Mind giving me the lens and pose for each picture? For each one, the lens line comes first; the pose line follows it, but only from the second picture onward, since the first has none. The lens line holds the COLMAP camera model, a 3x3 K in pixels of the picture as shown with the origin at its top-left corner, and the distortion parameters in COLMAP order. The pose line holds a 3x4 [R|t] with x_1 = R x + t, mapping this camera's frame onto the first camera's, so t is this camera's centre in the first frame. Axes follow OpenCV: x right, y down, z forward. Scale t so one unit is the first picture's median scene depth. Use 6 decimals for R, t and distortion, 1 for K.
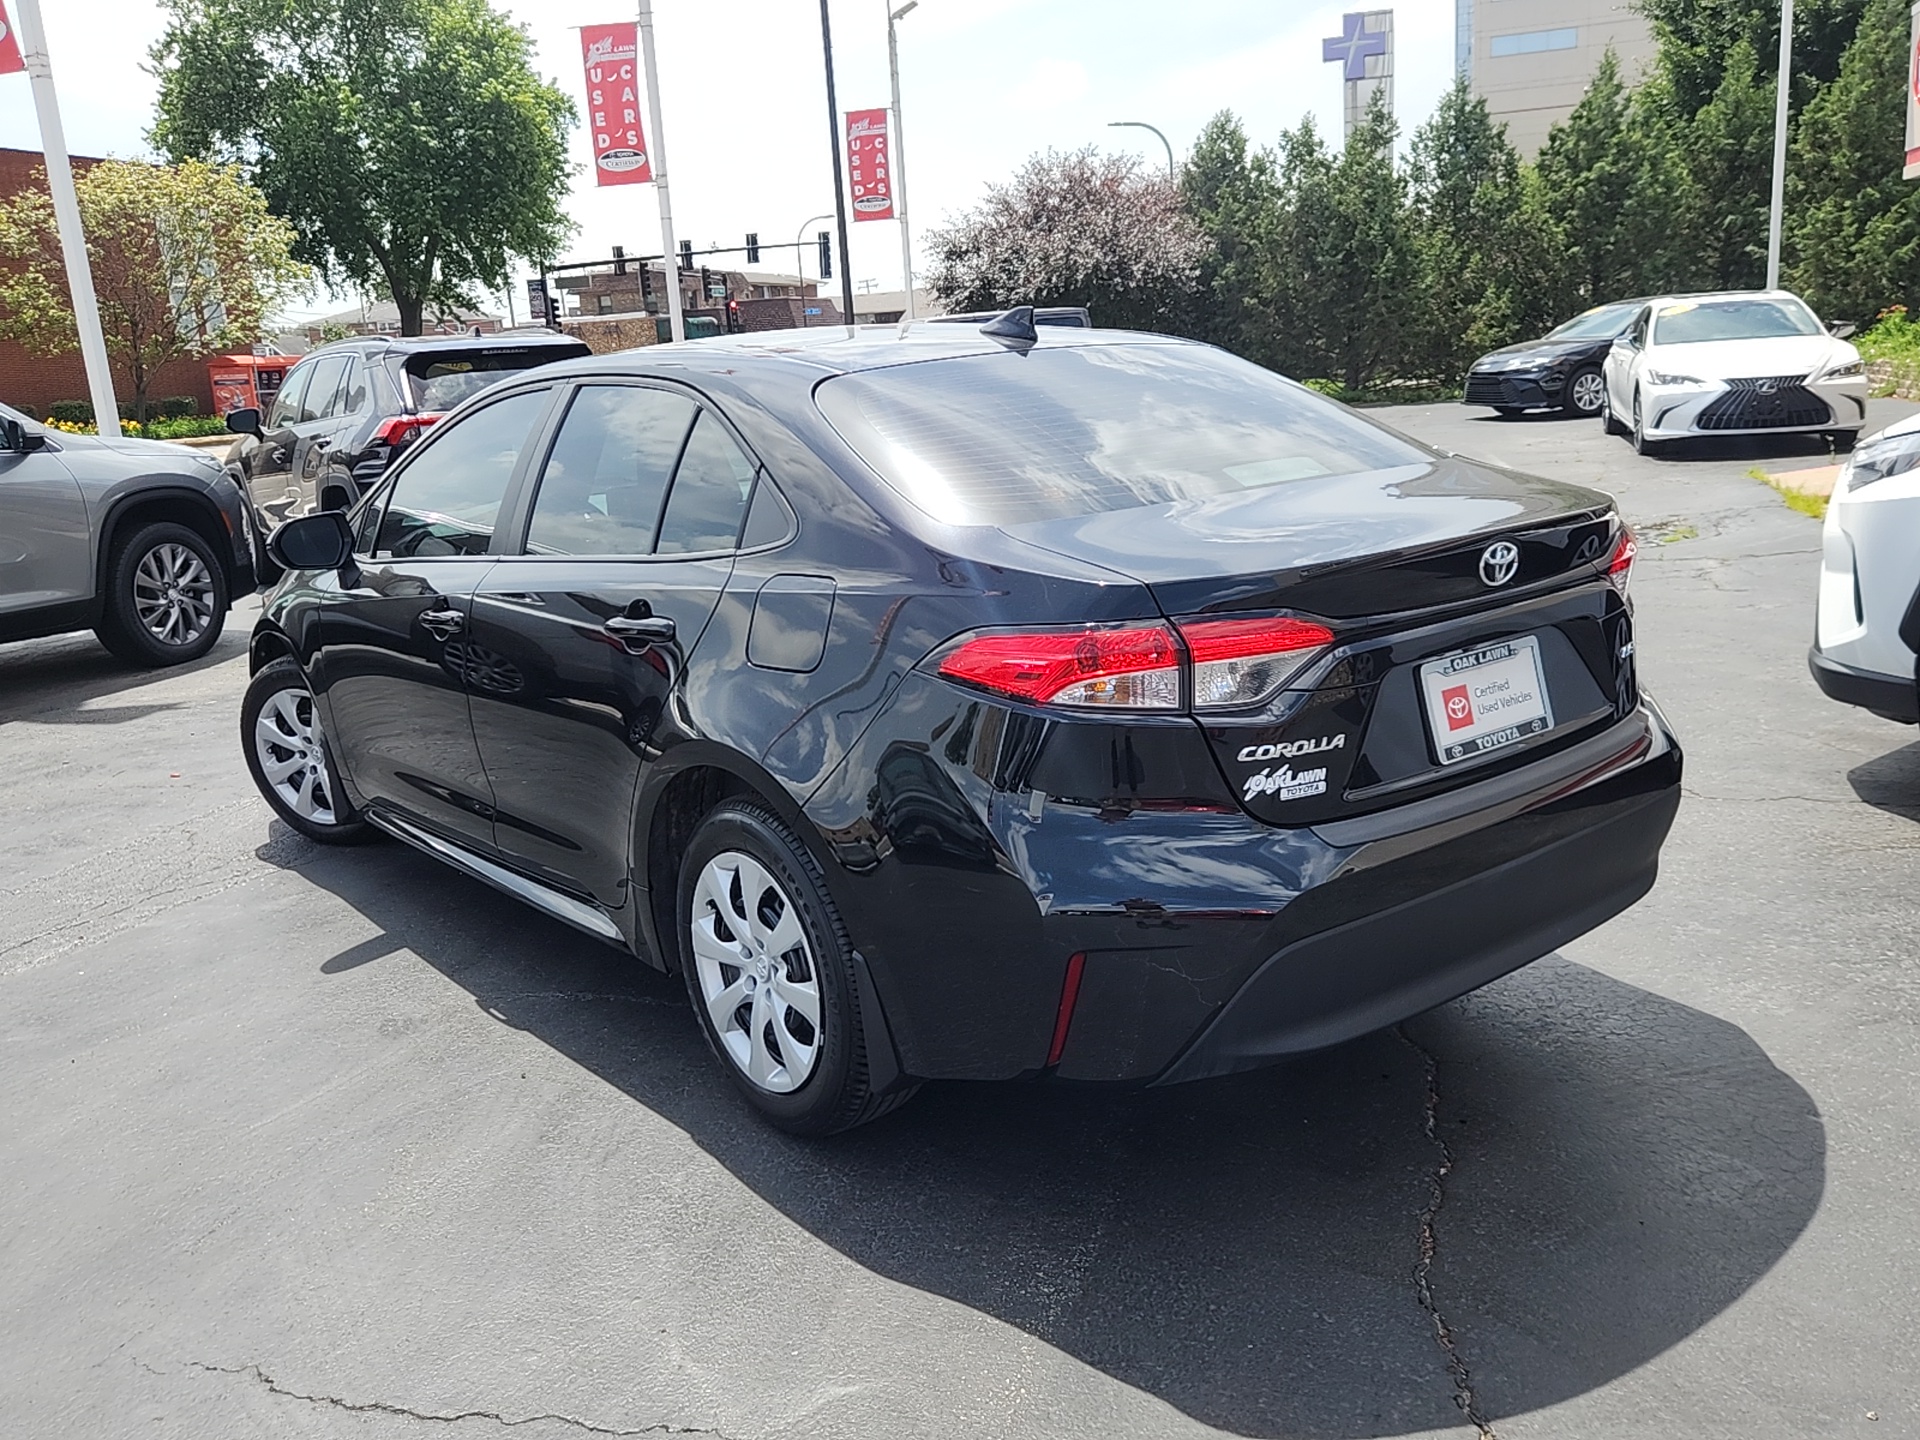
lens RADIAL K [[1501.4, 0, 960.0], [0, 1501.4, 720.0], [0, 0, 1]] dist [0.044597, -0.047422]
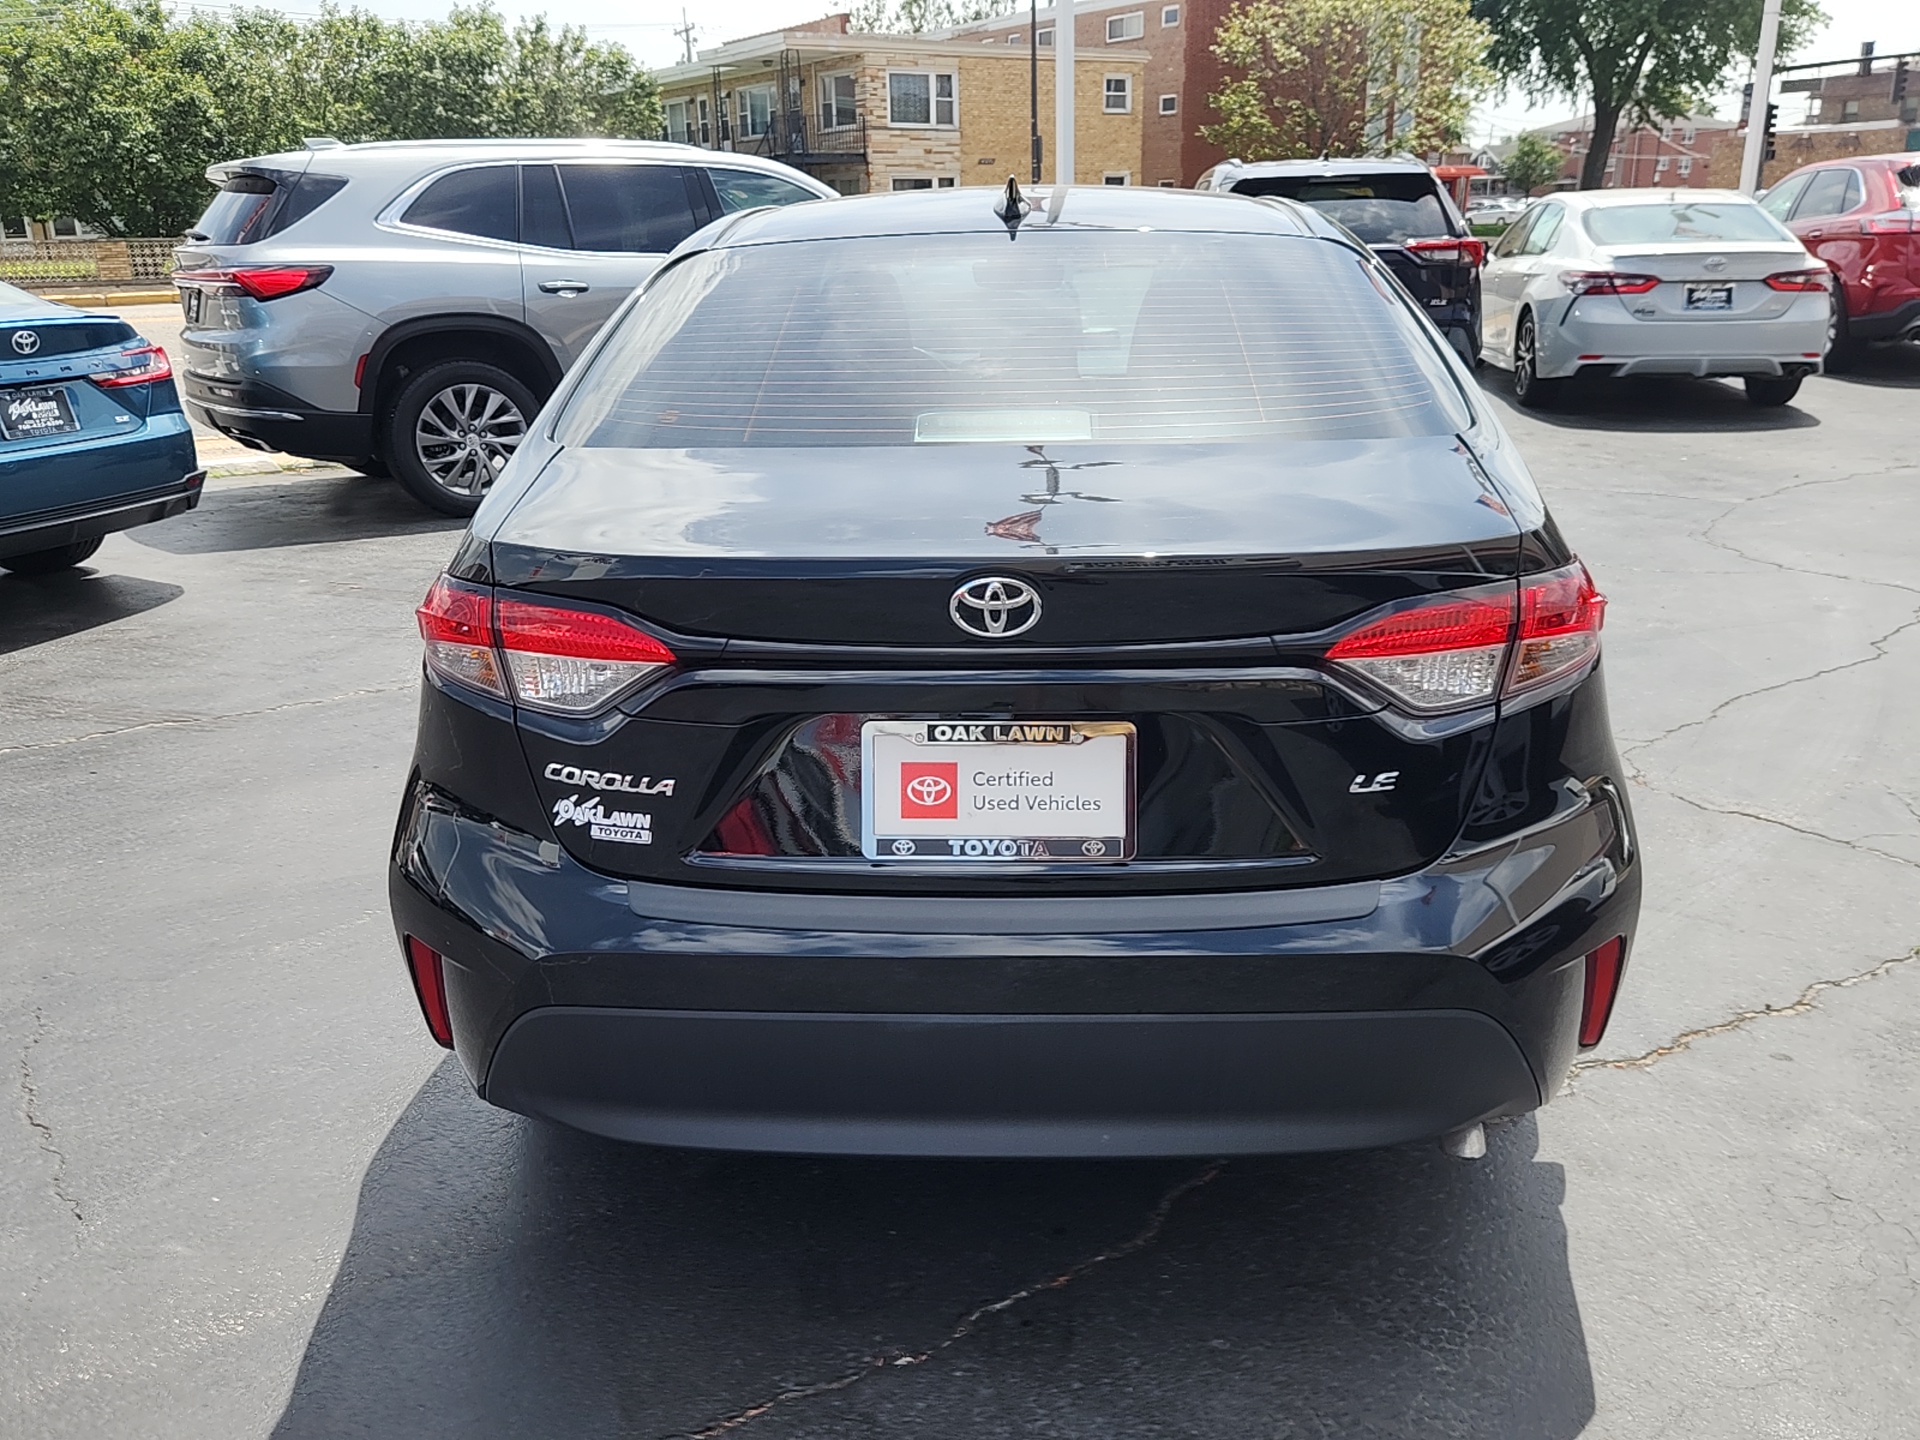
lens RADIAL K [[1569.6, 0, 959.6], [0, 1569.6, 695.9], [0, 0, 1]] dist [0.011756, -0.016323]
pose [[0.759535, 0.231425, -0.607906, 0.857962], [-0.177225, 0.972838, 0.148921, -0.182078], [0.625858, -0.005374, 0.779918, 0.457615]]
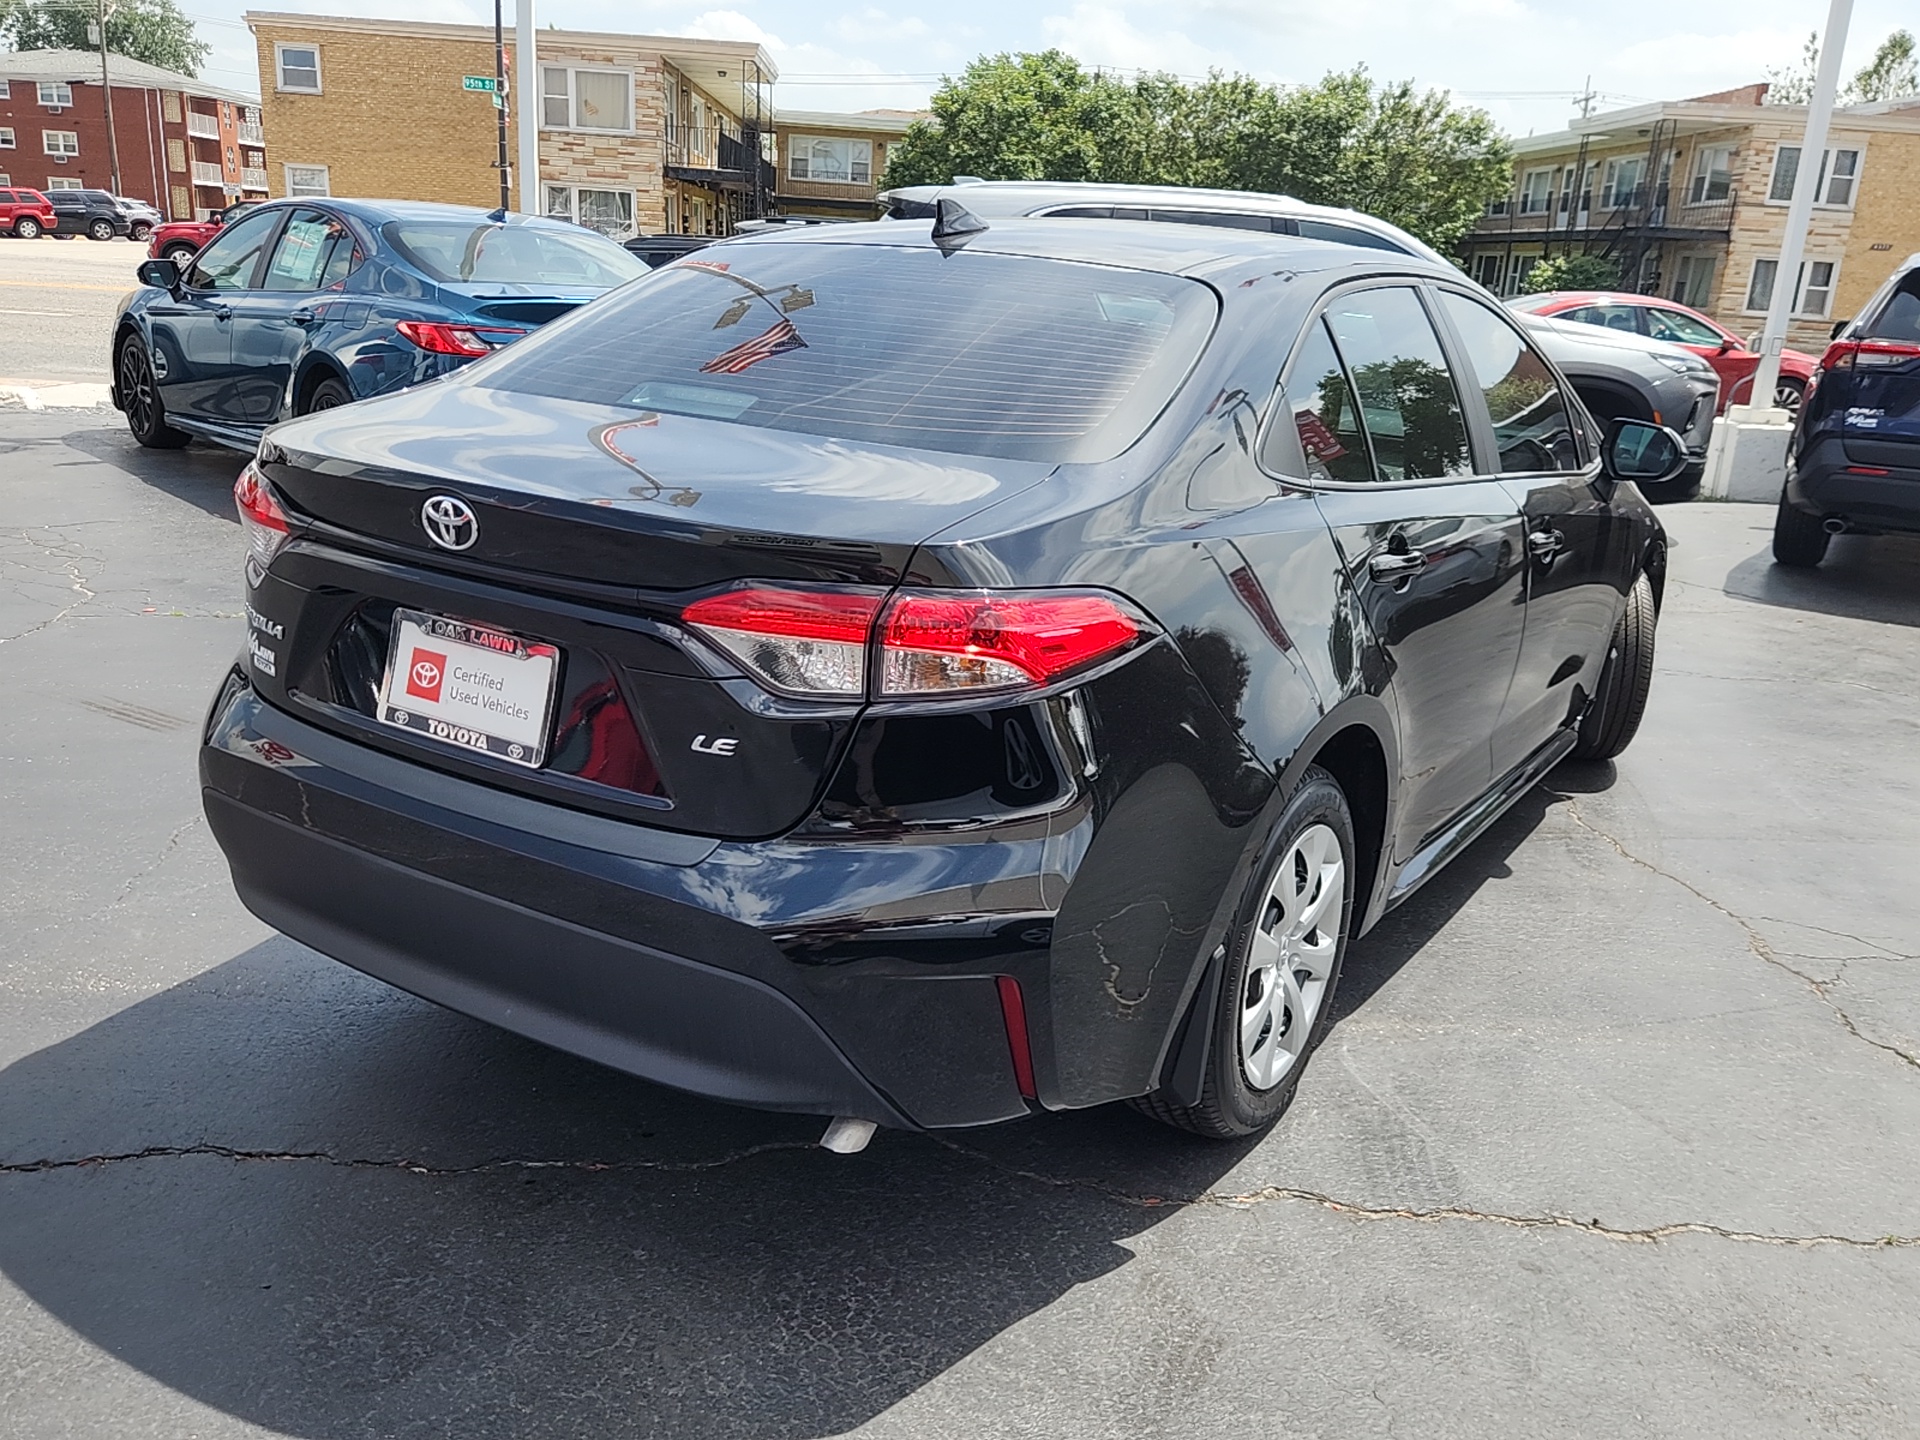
lens RADIAL K [[1501.4, 0, 960.0], [0, 1501.4, 720.0], [0, 0, 1]] dist [0.044597, -0.047422]
pose [[0.332409, 0.345337, -0.877637, 1.299438], [-0.289463, 0.922997, 0.253550, -0.316011], [0.897616, 0.169761, 0.406775, 1.008210]]
